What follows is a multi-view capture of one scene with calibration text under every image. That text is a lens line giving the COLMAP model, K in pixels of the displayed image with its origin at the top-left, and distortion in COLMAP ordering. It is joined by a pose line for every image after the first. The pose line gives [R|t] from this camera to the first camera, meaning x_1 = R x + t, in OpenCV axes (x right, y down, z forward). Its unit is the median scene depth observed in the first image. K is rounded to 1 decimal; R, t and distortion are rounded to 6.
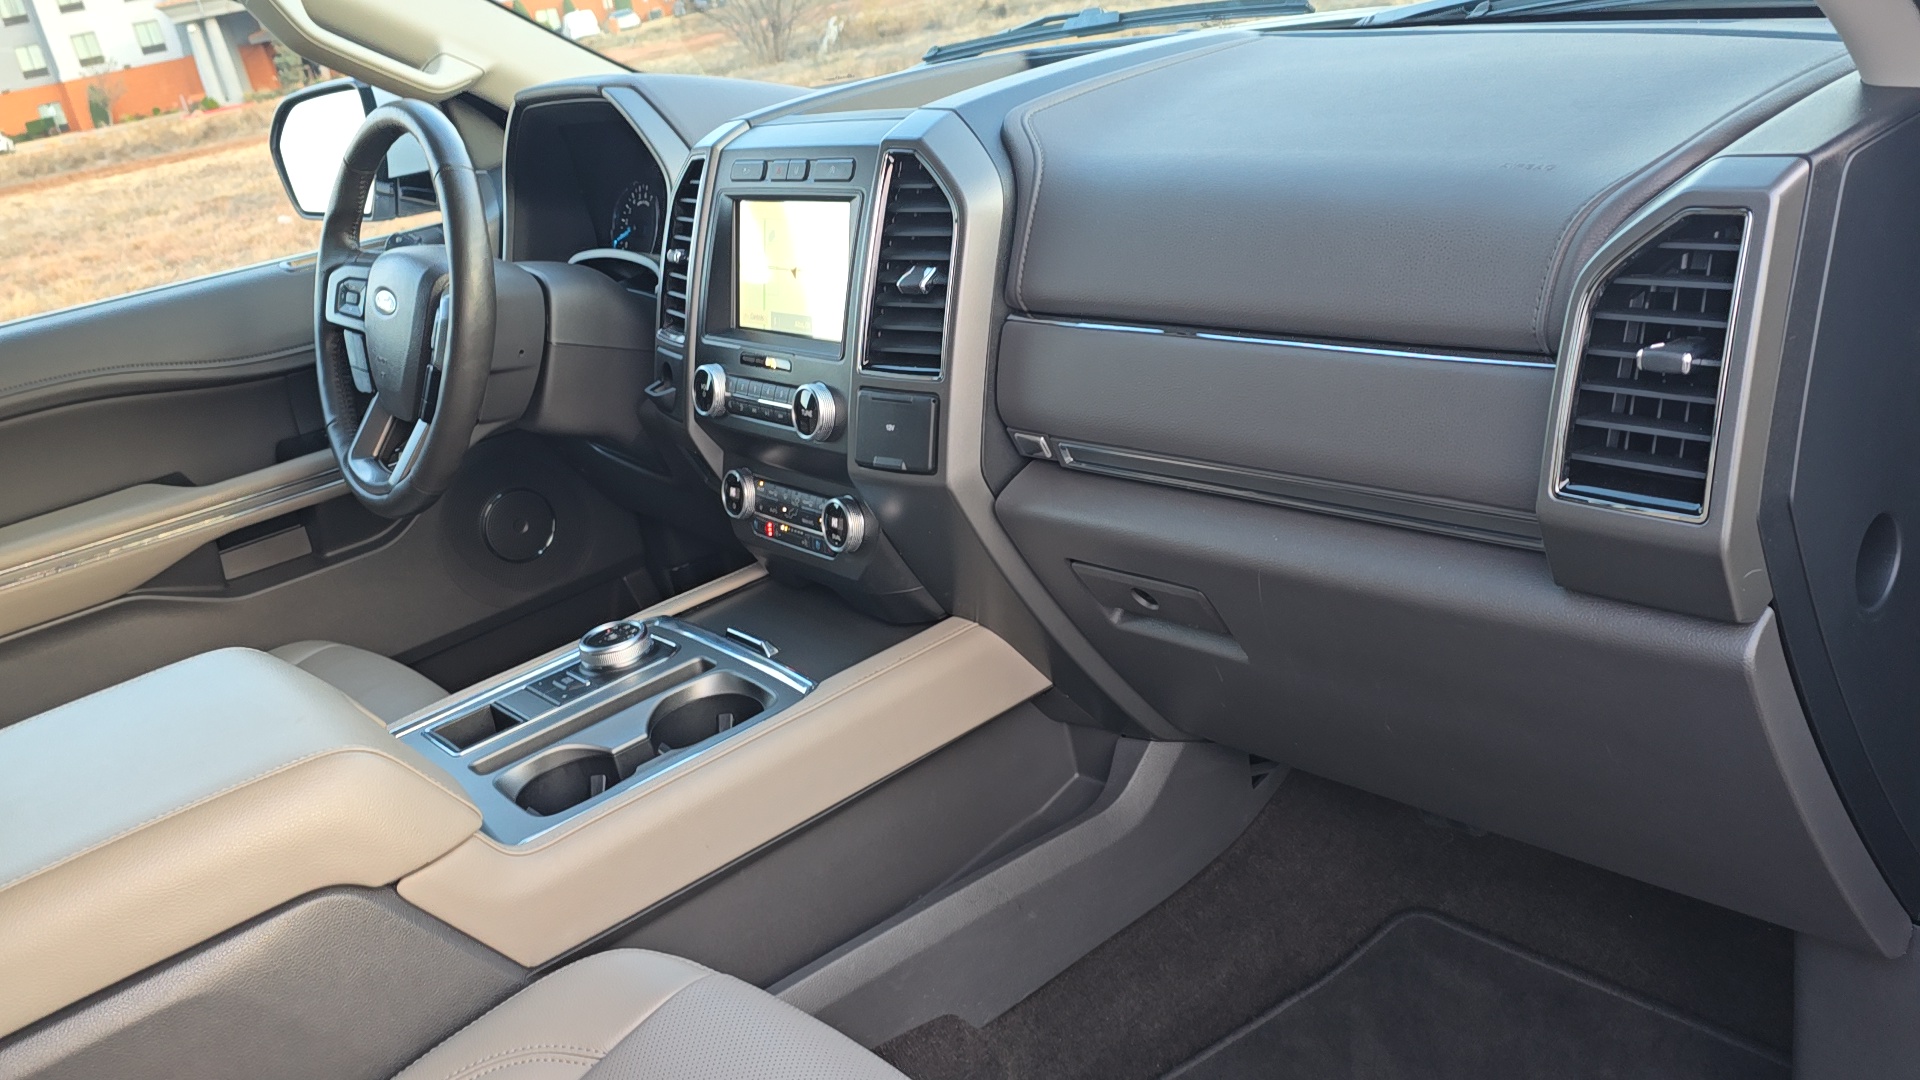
lens RADIAL K [[1589.1, 0, 955.3], [0, 1589.1, 541.7], [0, 0, 1]] dist [-0.005945, 0.007131]
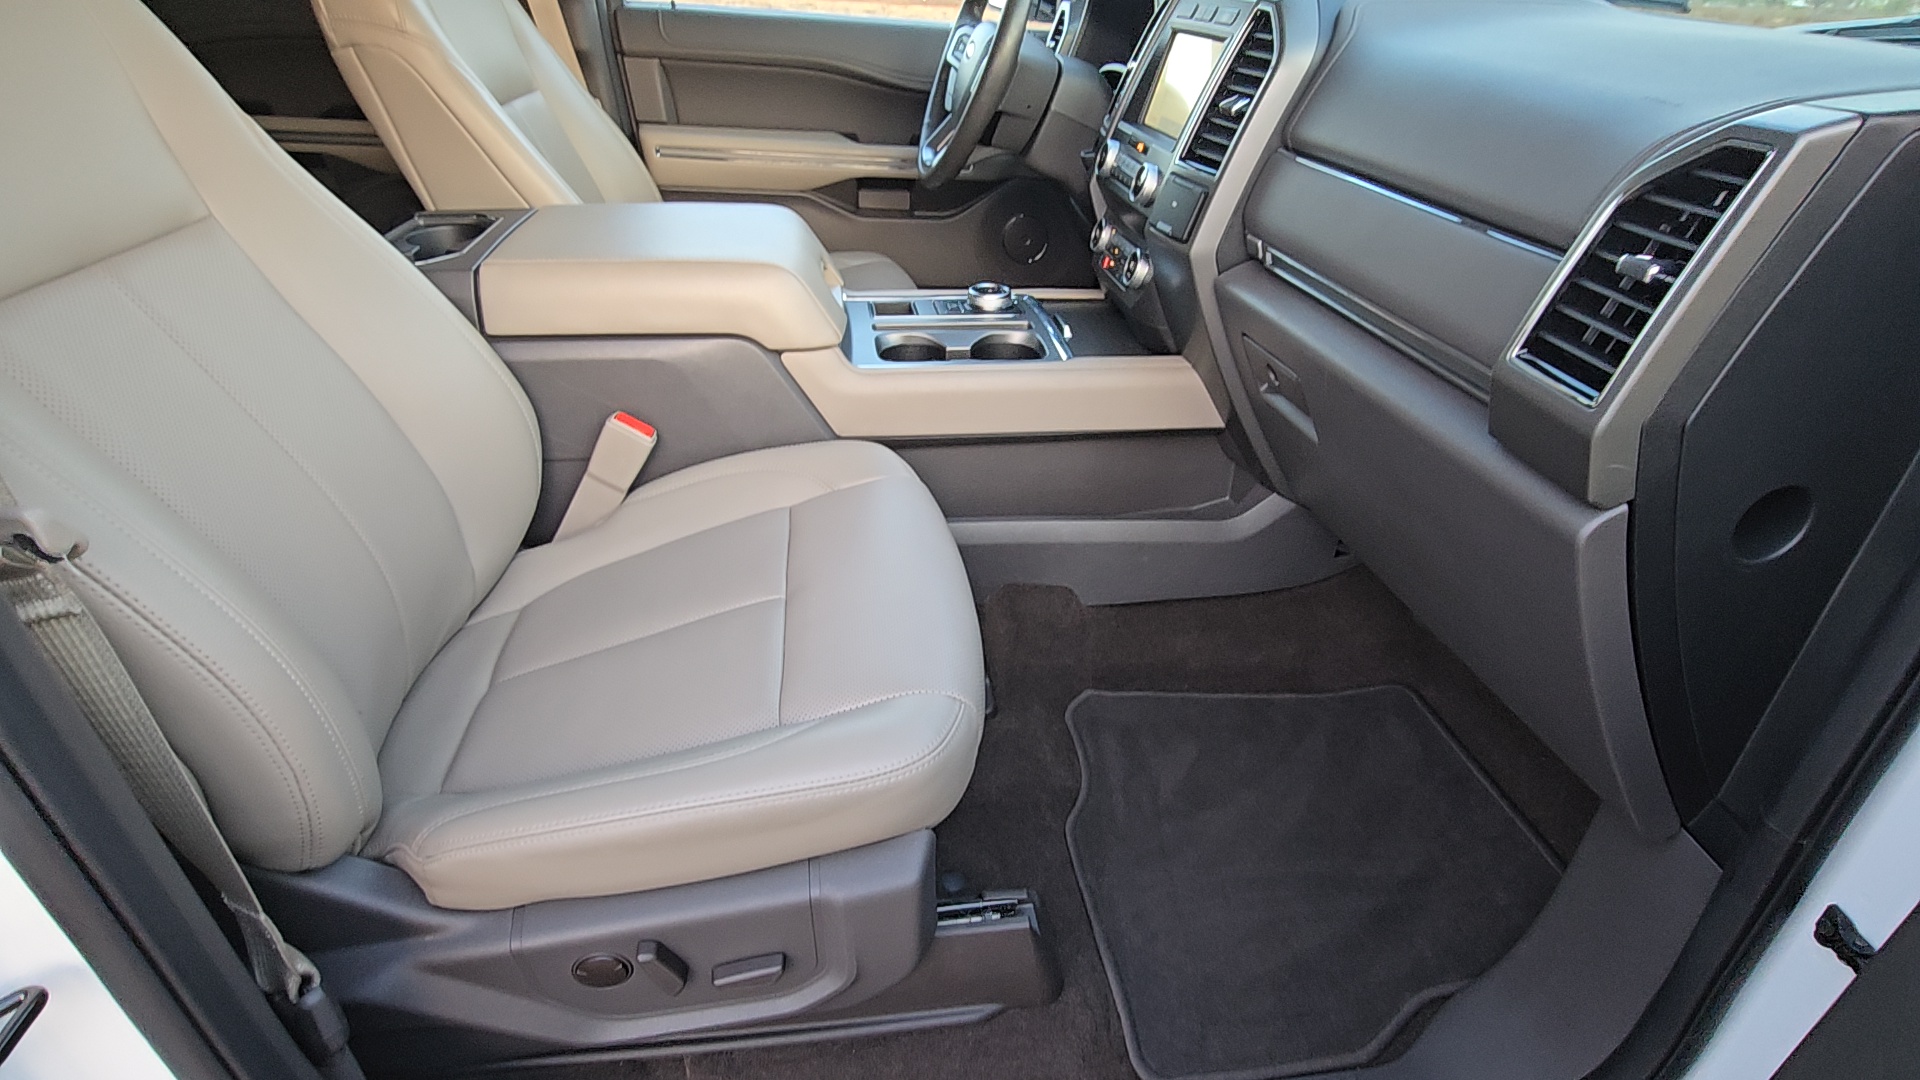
lens RADIAL K [[970.5, 0, 960.0], [0, 970.5, 535.0], [0, 0, 1]] dist [-0.004493, 0.005420]
pose [[0.839815, 0.442897, -0.313933, 0.204493], [-0.369038, 0.889874, 0.268207, 0.031685], [0.398149, -0.109391, 0.910775, 0.078852]]
